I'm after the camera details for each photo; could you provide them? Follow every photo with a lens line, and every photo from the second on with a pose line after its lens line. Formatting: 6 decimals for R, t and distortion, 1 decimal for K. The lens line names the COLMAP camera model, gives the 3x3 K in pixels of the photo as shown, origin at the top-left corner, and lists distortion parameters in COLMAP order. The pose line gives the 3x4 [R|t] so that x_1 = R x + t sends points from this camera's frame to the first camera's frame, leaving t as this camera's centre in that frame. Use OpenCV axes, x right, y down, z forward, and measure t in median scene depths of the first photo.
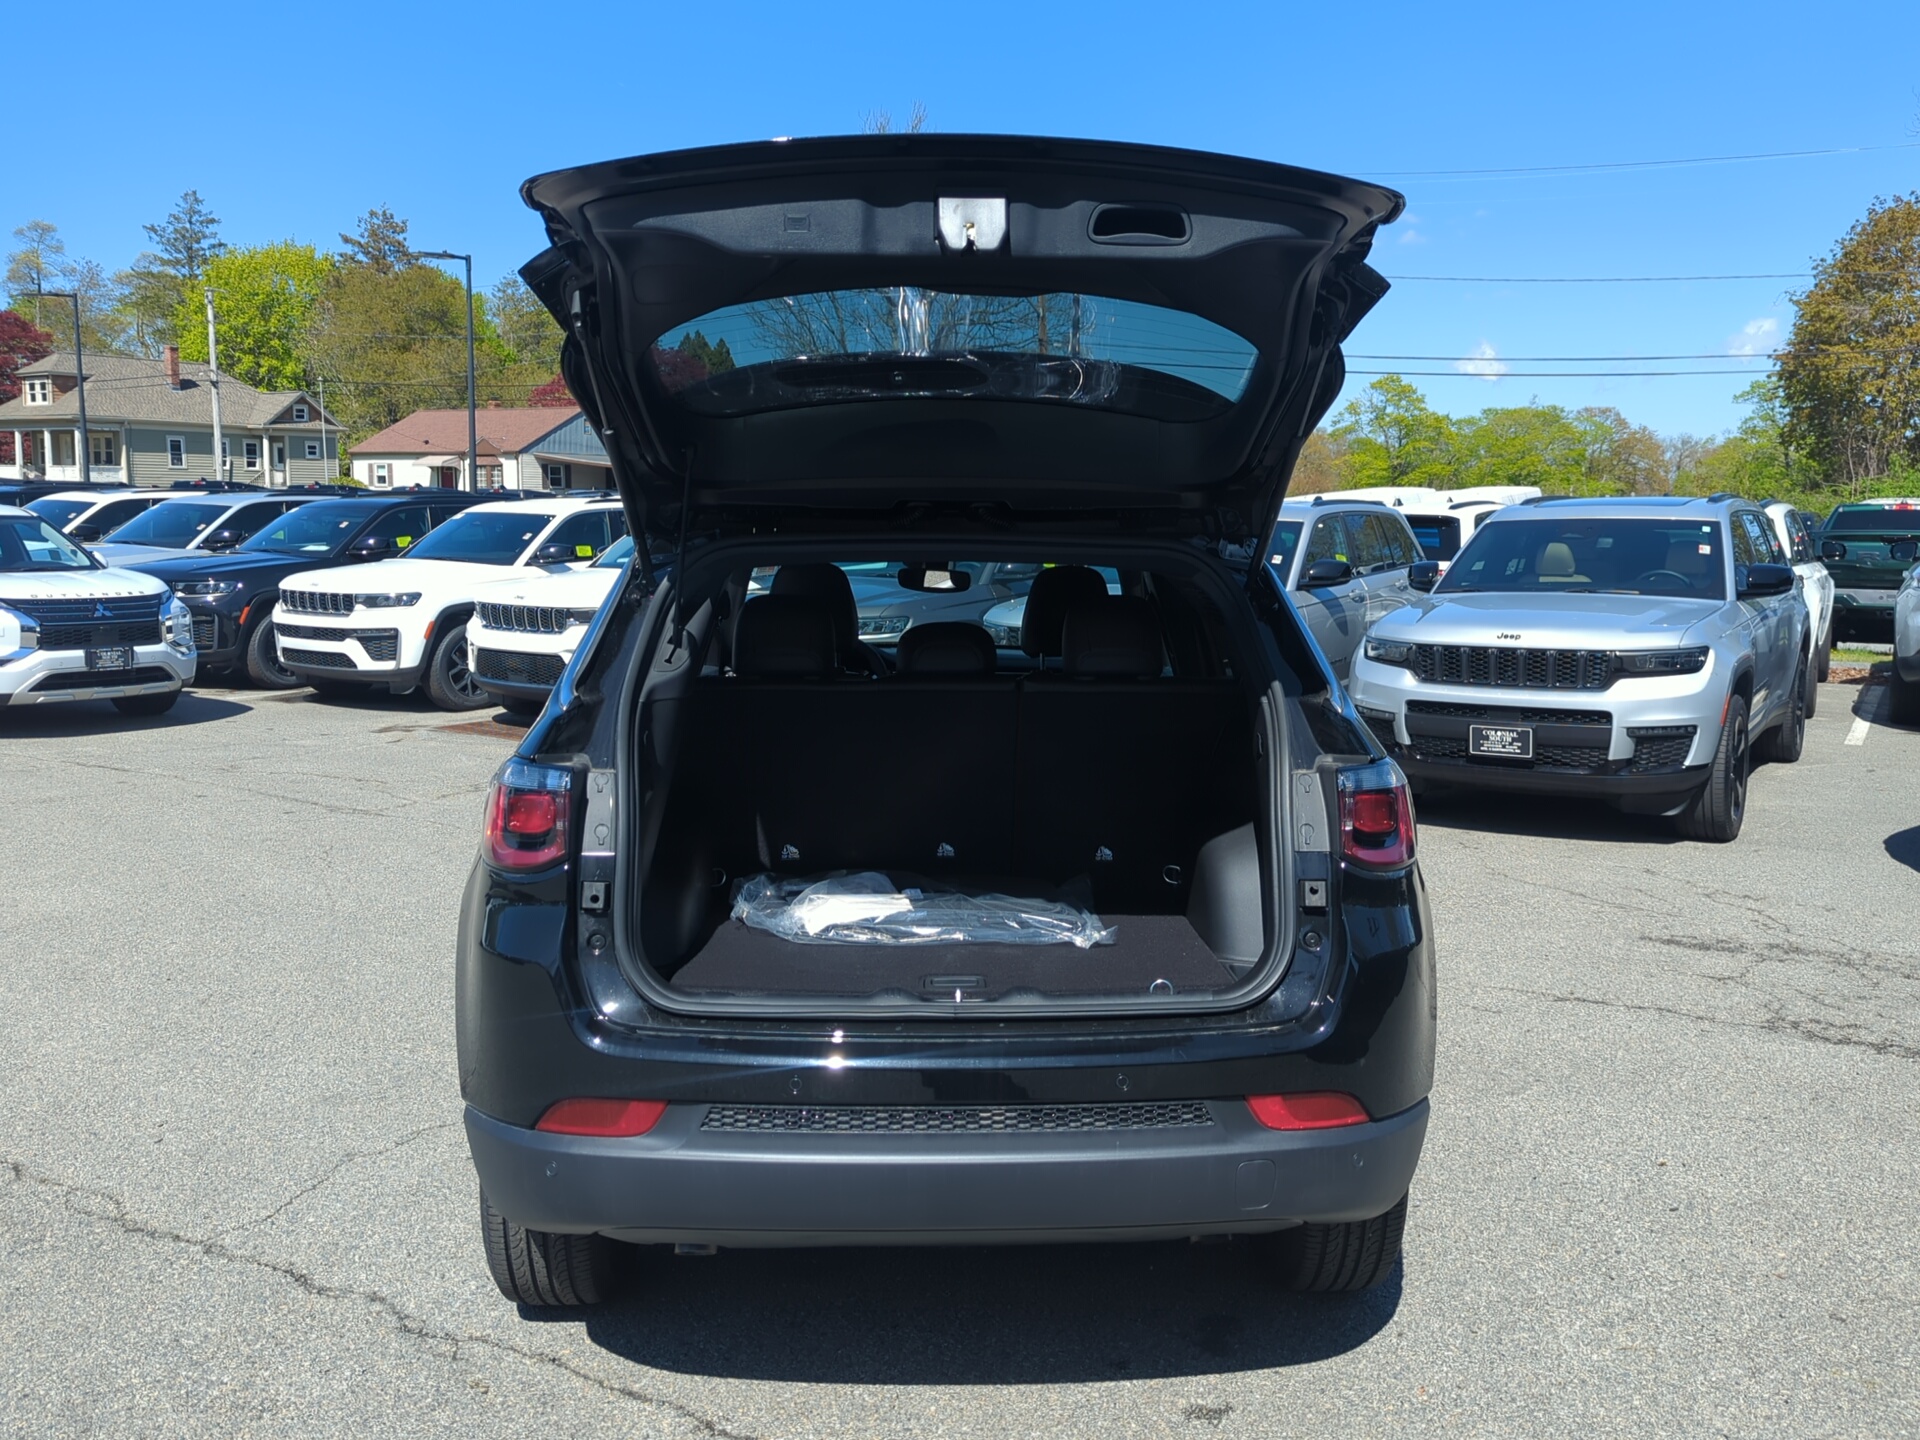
lens RADIAL K [[1566.1, 0, 981.3], [0, 1566.1, 683.9], [0, 0, 1]] dist [0.052013, -0.038116]
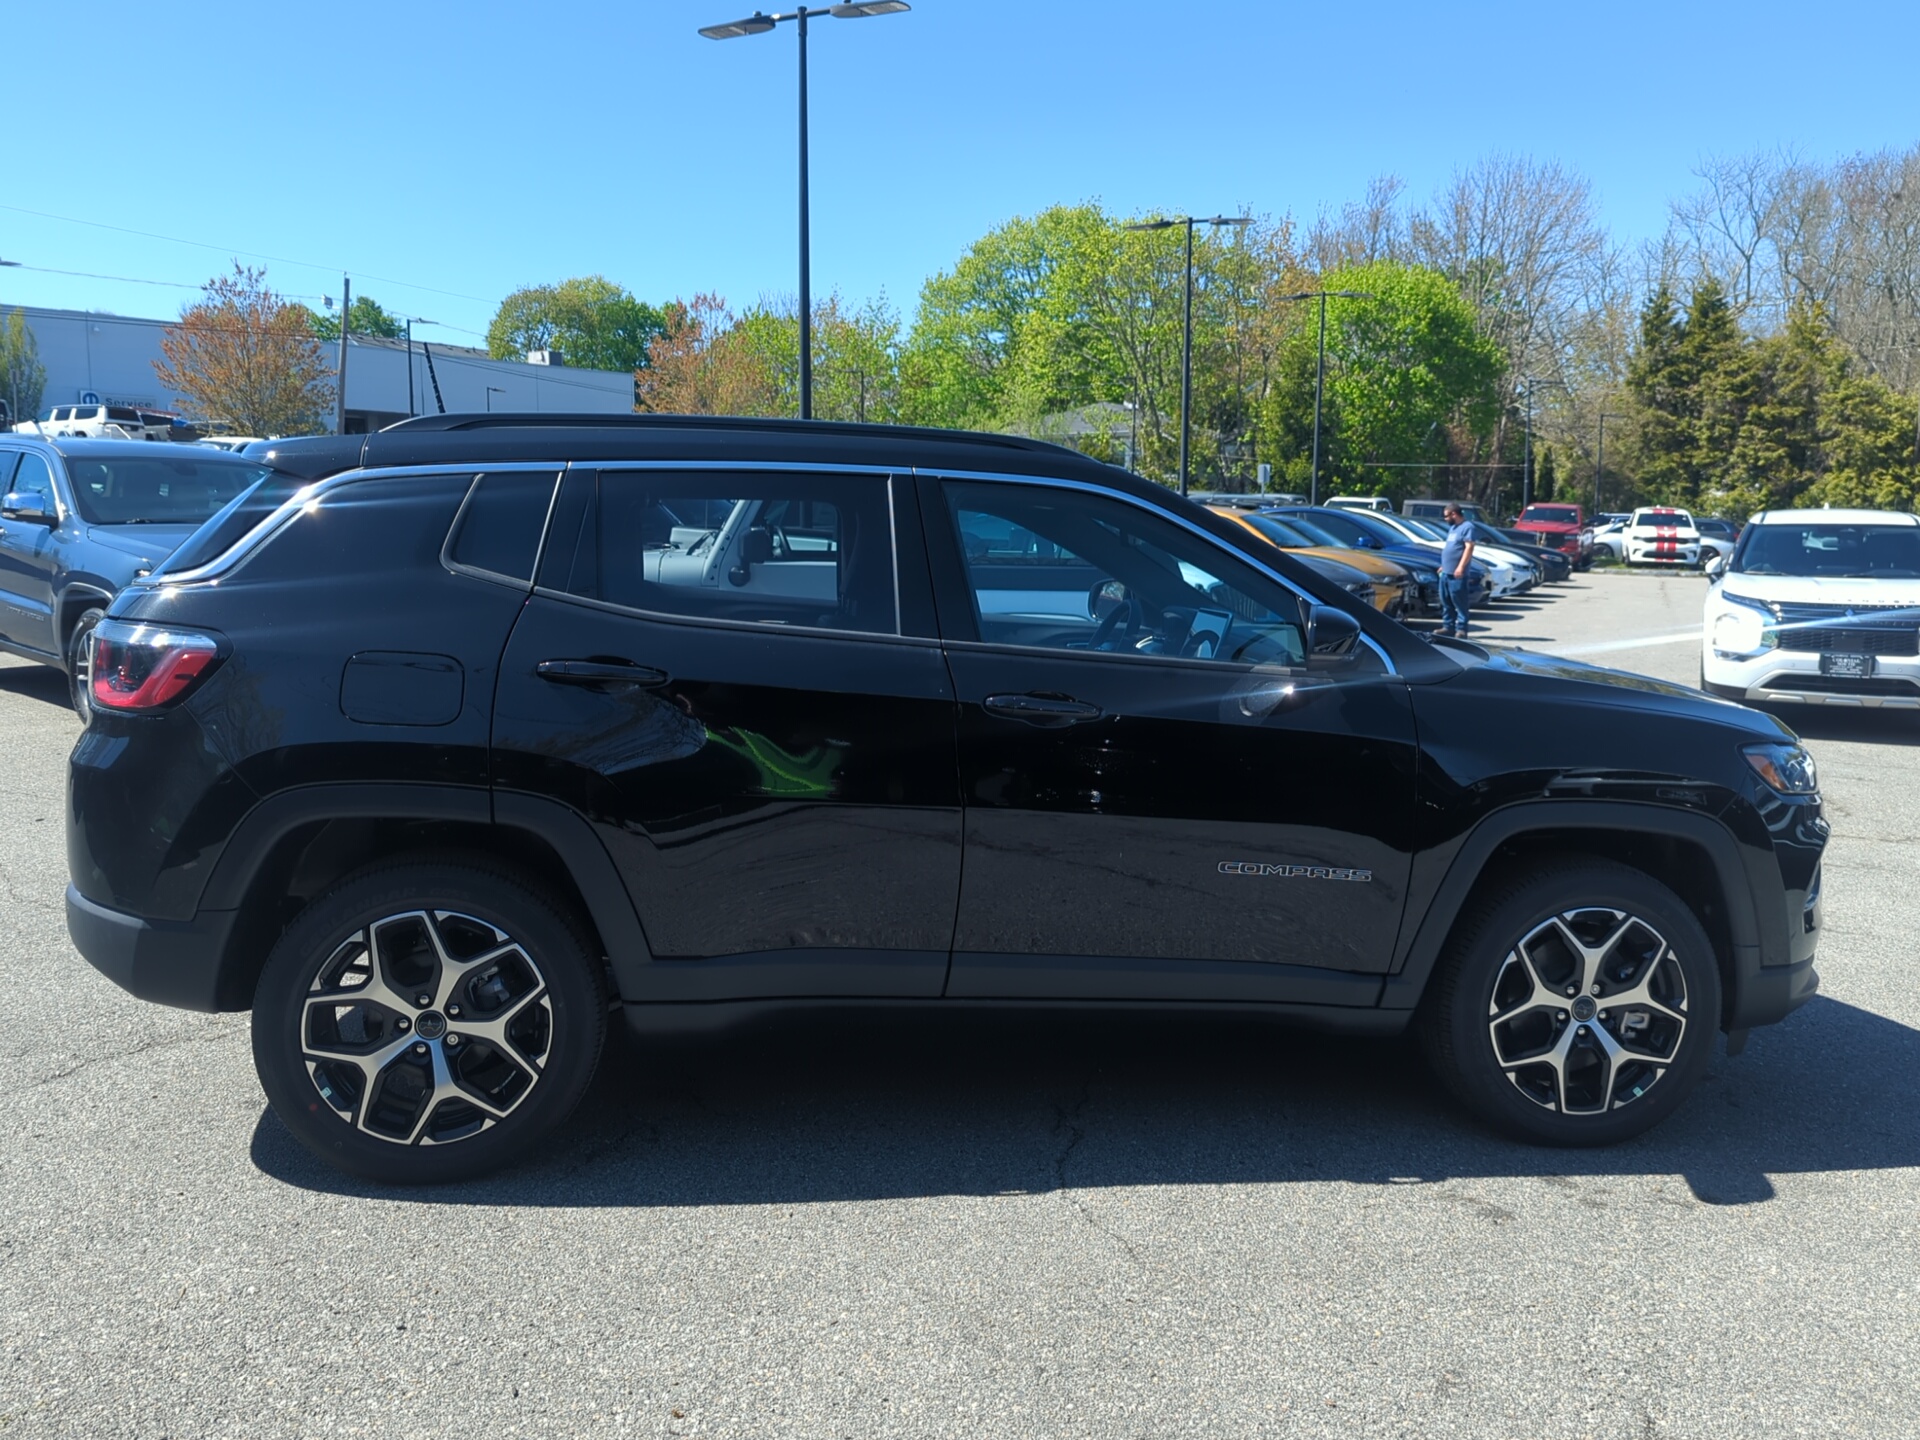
lens RADIAL K [[1566.1, 0, 983.2], [0, 1566.1, 686.3], [0, 0, 1]] dist [0.052013, -0.038116]
pose [[0.122885, 0.091375, -0.988205, 0.339756], [-0.116192, 0.990229, 0.077113, -0.015580], [0.985596, 0.105345, 0.132302, 0.318698]]
